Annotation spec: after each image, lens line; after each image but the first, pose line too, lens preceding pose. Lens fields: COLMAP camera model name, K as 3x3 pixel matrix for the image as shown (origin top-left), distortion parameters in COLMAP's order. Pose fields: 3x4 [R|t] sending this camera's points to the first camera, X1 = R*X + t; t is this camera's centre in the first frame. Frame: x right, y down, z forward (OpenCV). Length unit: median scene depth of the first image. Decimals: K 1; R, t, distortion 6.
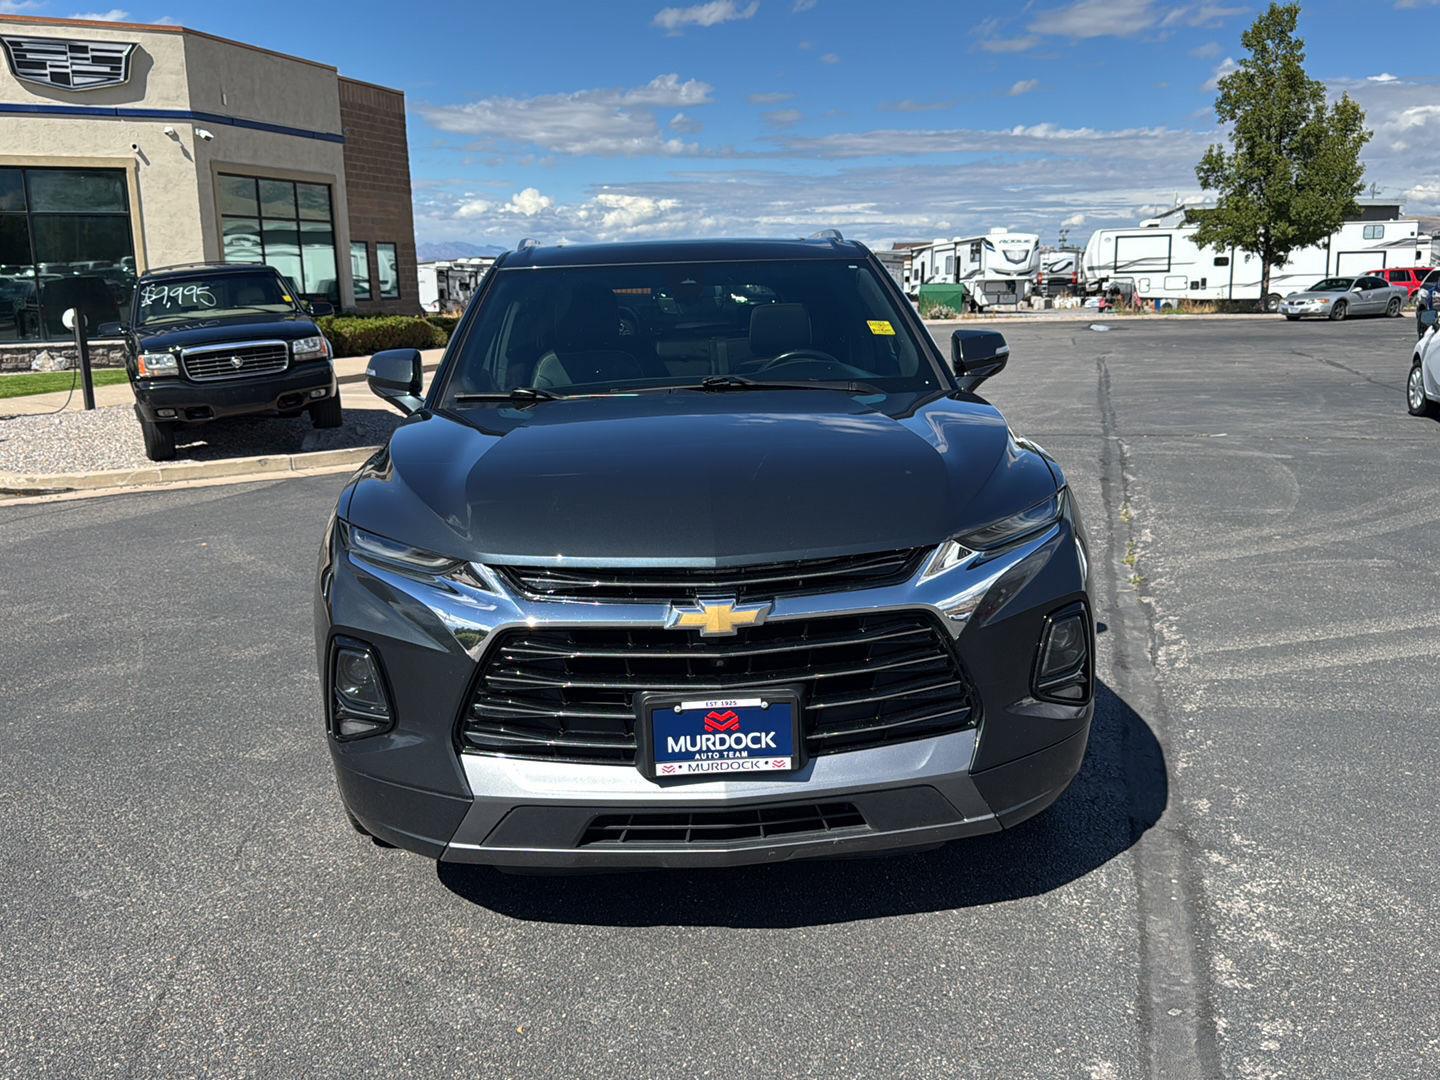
lens RADIAL K [[1318.5, 0, 720.1], [0, 1318.5, 598.6], [0, 0, 1]] dist [-0.008113, -0.020267]
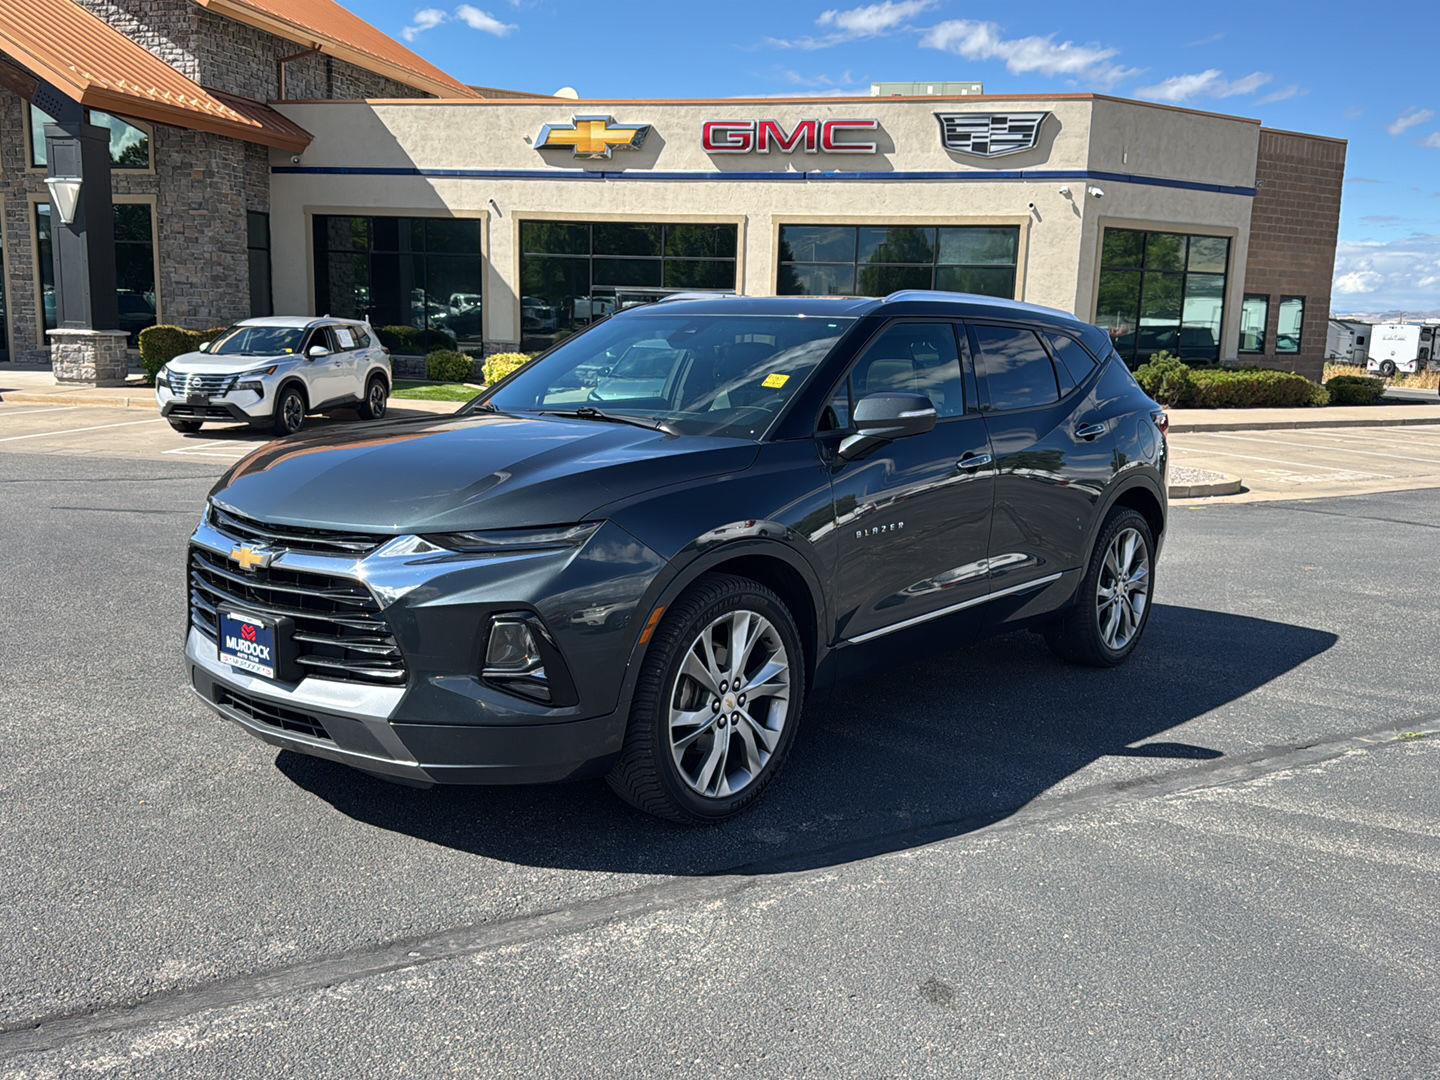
lens RADIAL K [[1285.0, 0, 708.7], [0, 1285.0, 569.1], [0, 0, 1]] dist [0.134257, -0.233618]
pose [[0.728262, 0.163716, -0.665456, 0.111311], [-0.200257, 0.979500, 0.021820, -0.008871], [0.655387, 0.117371, 0.746118, 0.024666]]
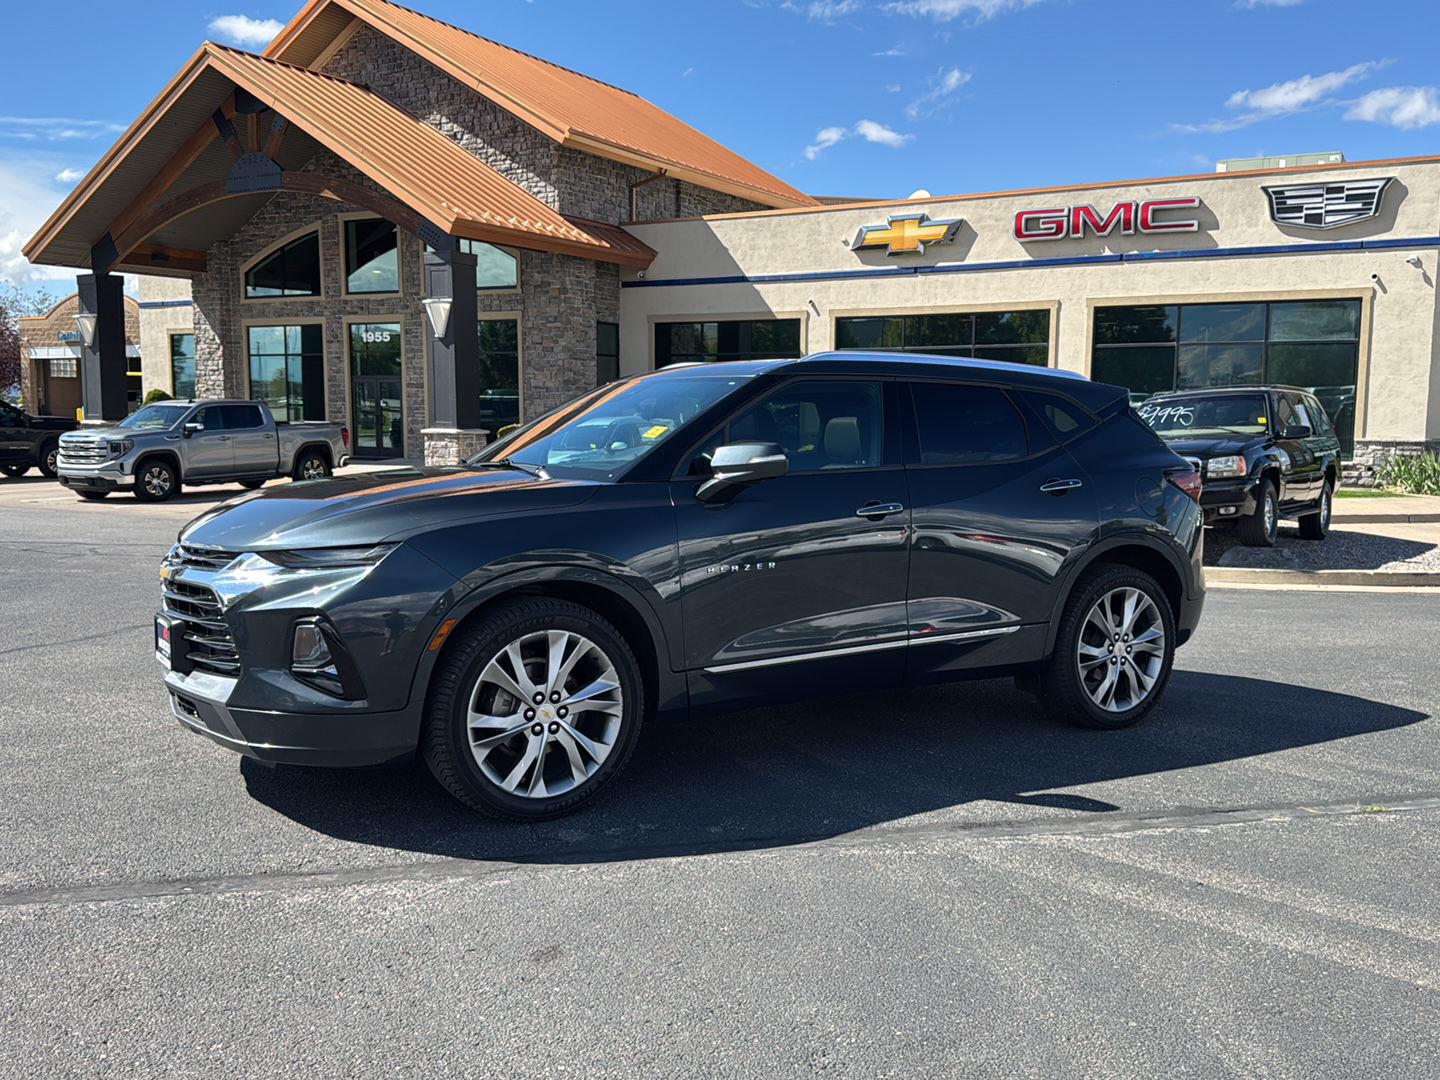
lens RADIAL K [[1285.0, 0, 708.7], [0, 1285.0, 569.1], [0, 0, 1]] dist [0.134257, -0.233618]
pose [[0.498384, 0.124010, -0.858041, 0.159492], [-0.220867, 0.975222, 0.012658, -0.014821], [0.838350, 0.183205, 0.513425, 0.061969]]
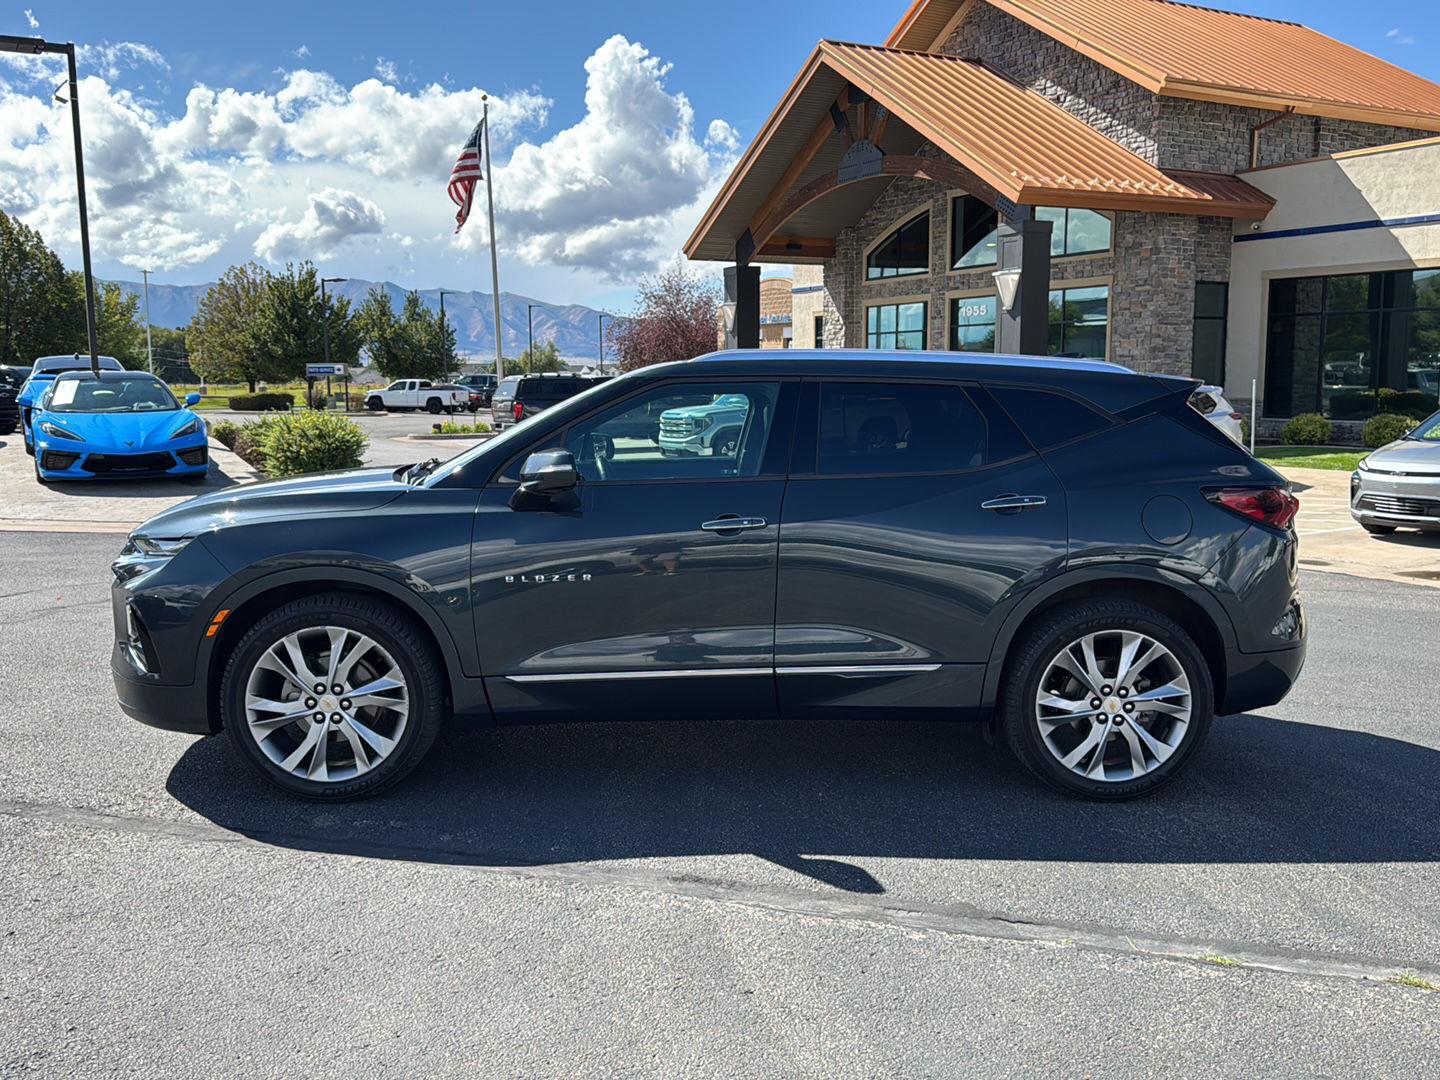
lens RADIAL K [[1271.4, 0, 707.8], [0, 1271.4, 566.3], [0, 0, 1]] dist [0.124314, -0.196846]
pose [[-0.008246, 0.161617, -0.986819, 0.176913], [-0.233857, 0.959175, 0.159043, -0.043771], [0.972236, 0.232086, 0.029886, 0.158748]]
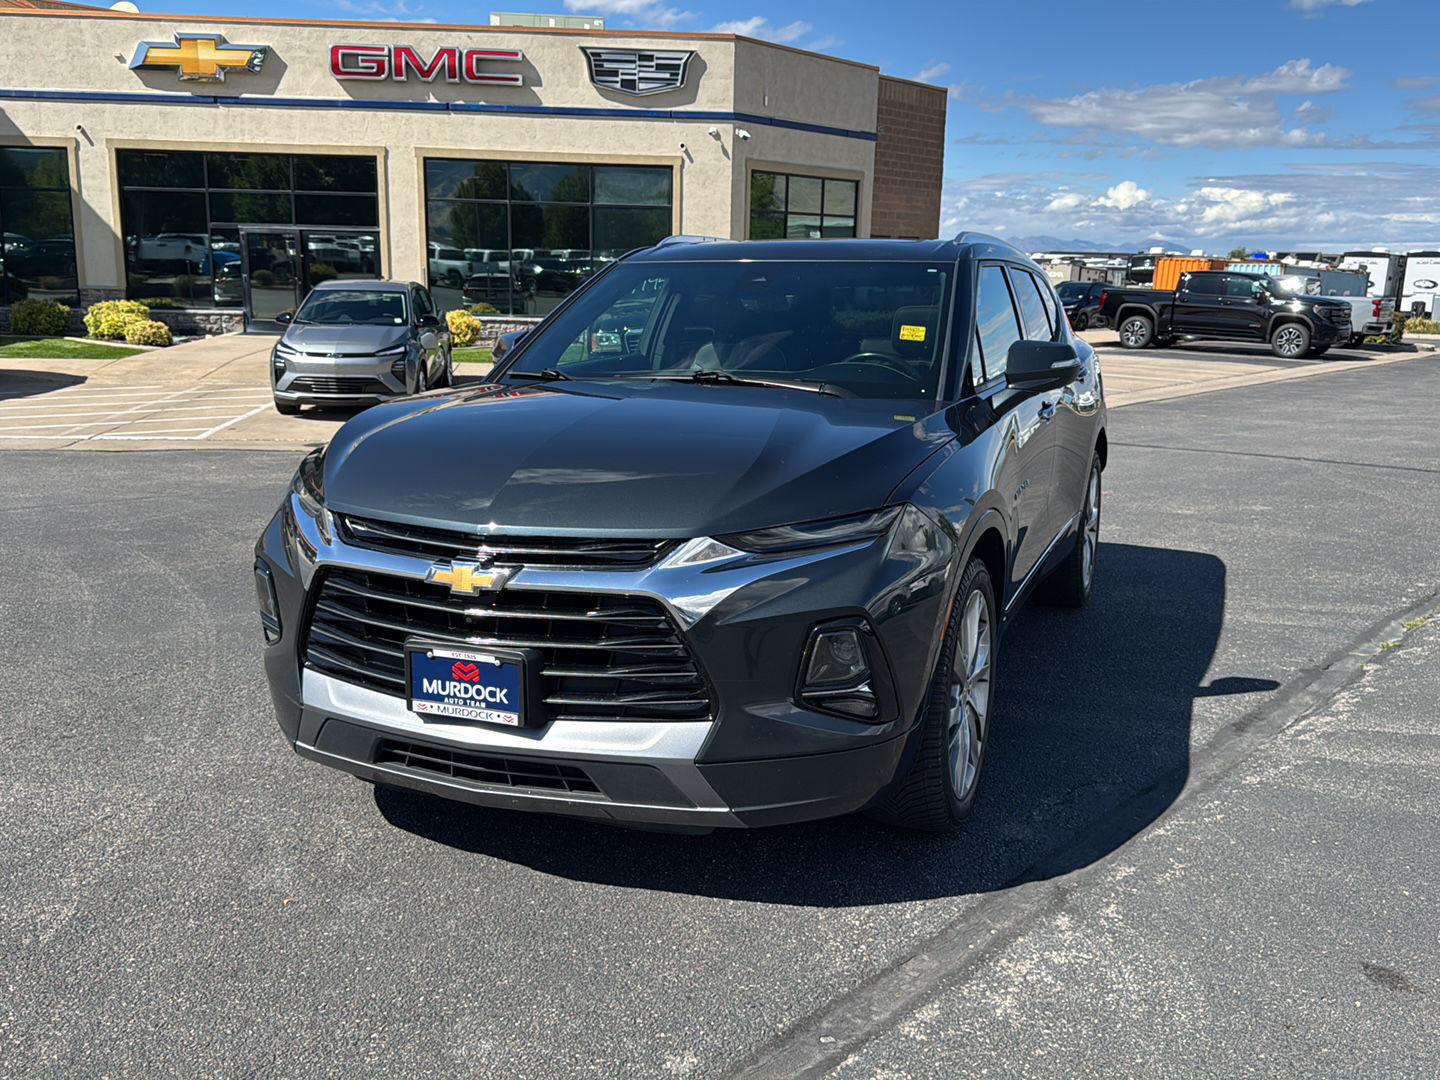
lens RADIAL K [[1285.0, 0, 708.7], [0, 1285.0, 569.1], [0, 0, 1]] dist [0.134257, -0.233618]
pose [[0.905516, 0.123409, -0.405968, 0.054744], [-0.128923, 0.991558, 0.013856, -0.003121], [0.404251, 0.039792, 0.913782, 0.006761]]
